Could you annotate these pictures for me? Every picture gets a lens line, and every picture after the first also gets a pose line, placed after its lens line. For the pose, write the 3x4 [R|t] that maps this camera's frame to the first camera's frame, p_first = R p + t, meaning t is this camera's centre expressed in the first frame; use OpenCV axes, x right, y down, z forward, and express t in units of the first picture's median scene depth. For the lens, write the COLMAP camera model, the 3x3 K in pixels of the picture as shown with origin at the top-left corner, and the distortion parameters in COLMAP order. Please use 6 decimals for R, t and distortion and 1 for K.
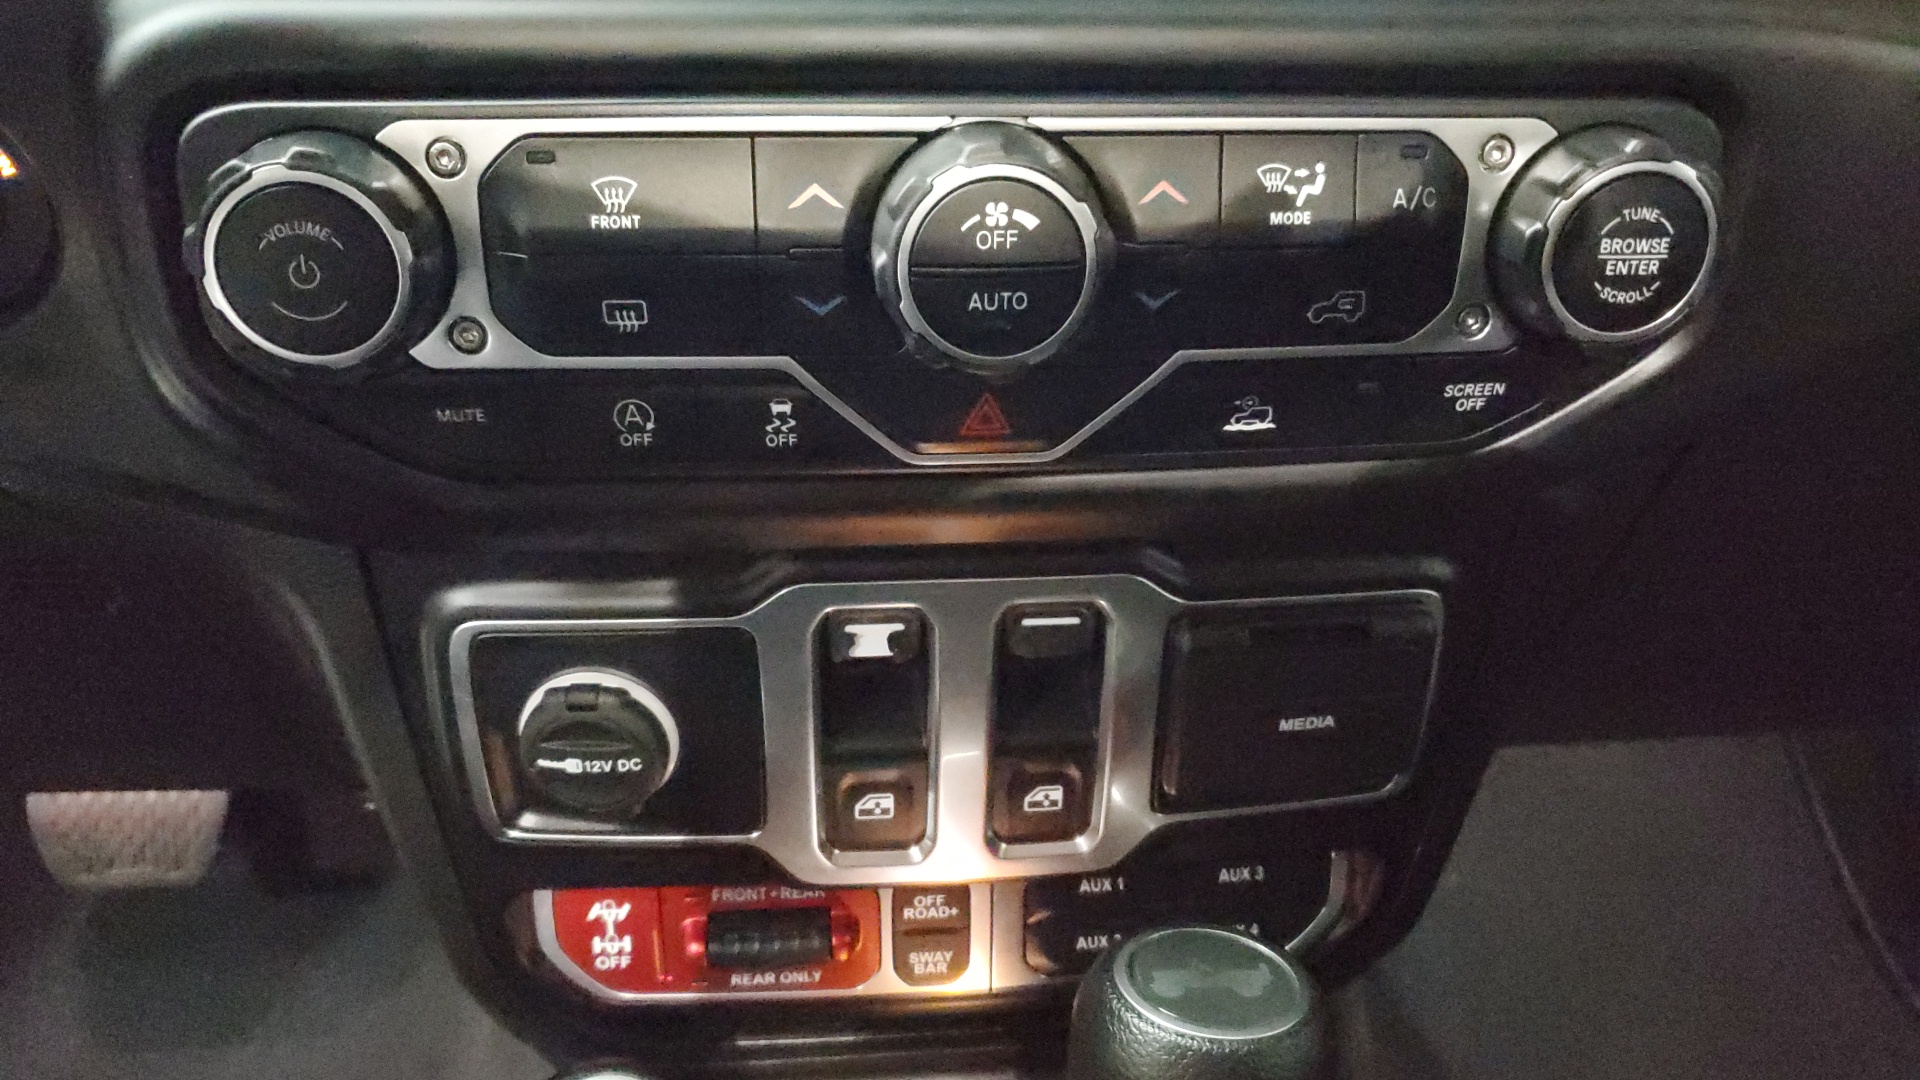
lens RADIAL K [[1565.4, 0, 941.9], [0, 1565.4, 541.2], [0, 0, 1]] dist [-0.003633, -0.002096]
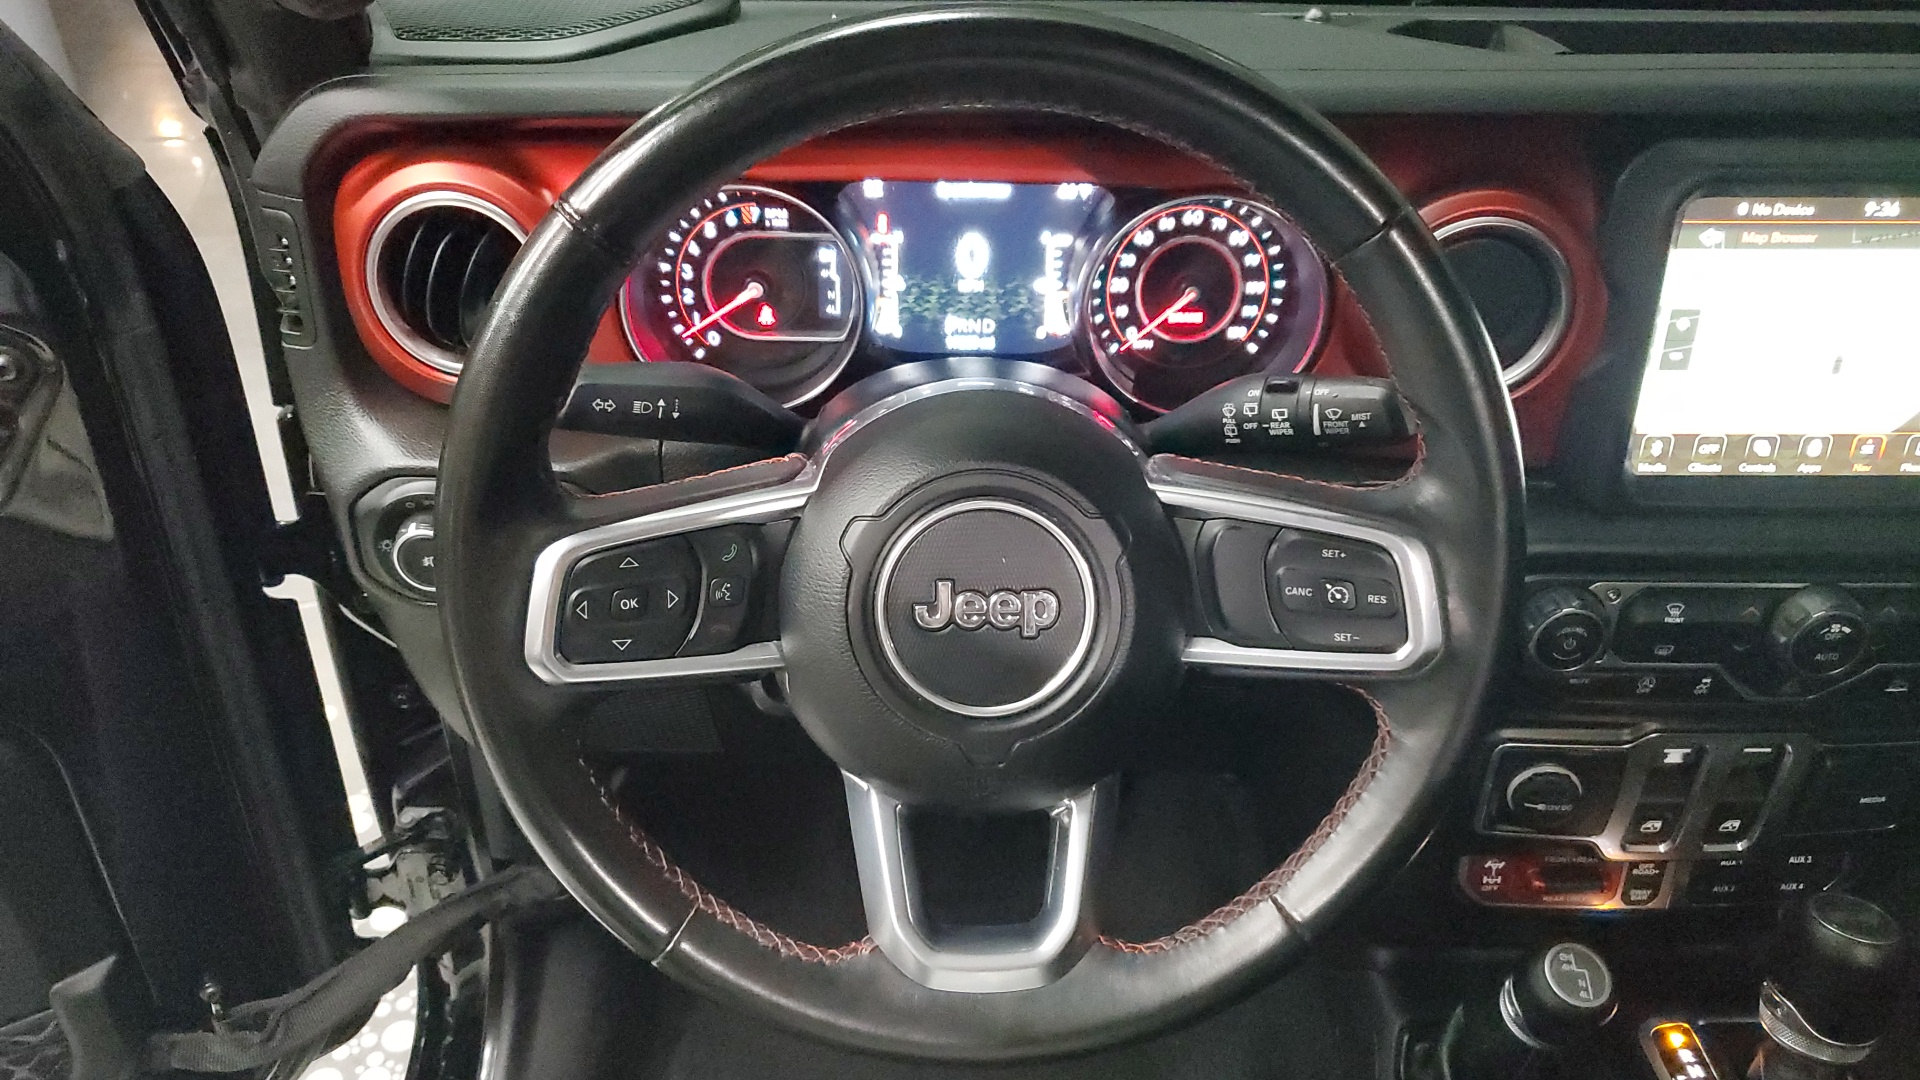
lens RADIAL K [[1491.2, 0, 985.2], [0, 1491.2, 544.2], [0, 0, 1]] dist [-0.004284, 0.058860]
pose [[0.998577, 0.031547, -0.042997, -1.127090], [-0.028621, 0.997339, 0.067046, -0.419141], [0.044998, -0.065720, 0.996823, -1.360443]]
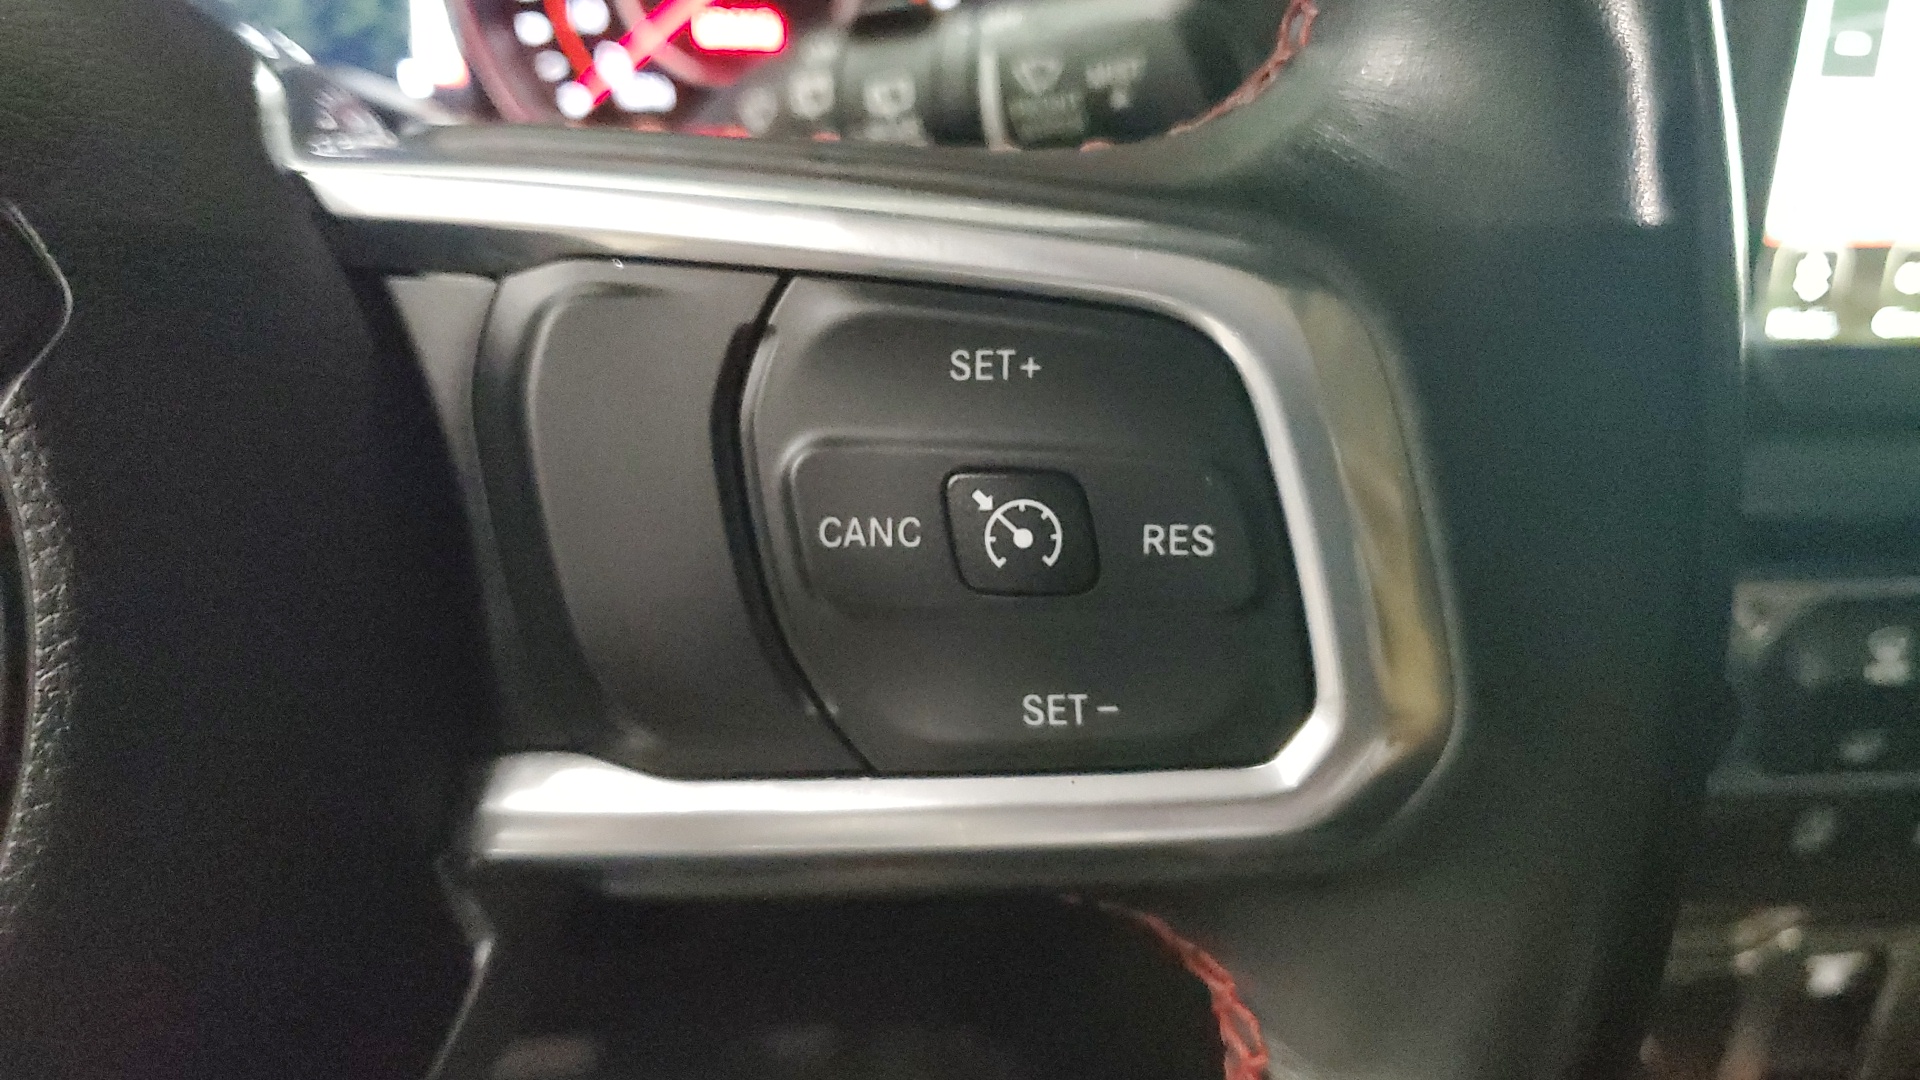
lens RADIAL K [[1565.4, 0, 941.9], [0, 1565.4, 541.2], [0, 0, 1]] dist [-0.003633, -0.002096]
pose [[0.998255, -0.001741, 0.059032, -0.841938], [0.002663, 0.999876, -0.015538, -0.257164], [-0.058998, 0.015668, 0.998135, -0.042912]]
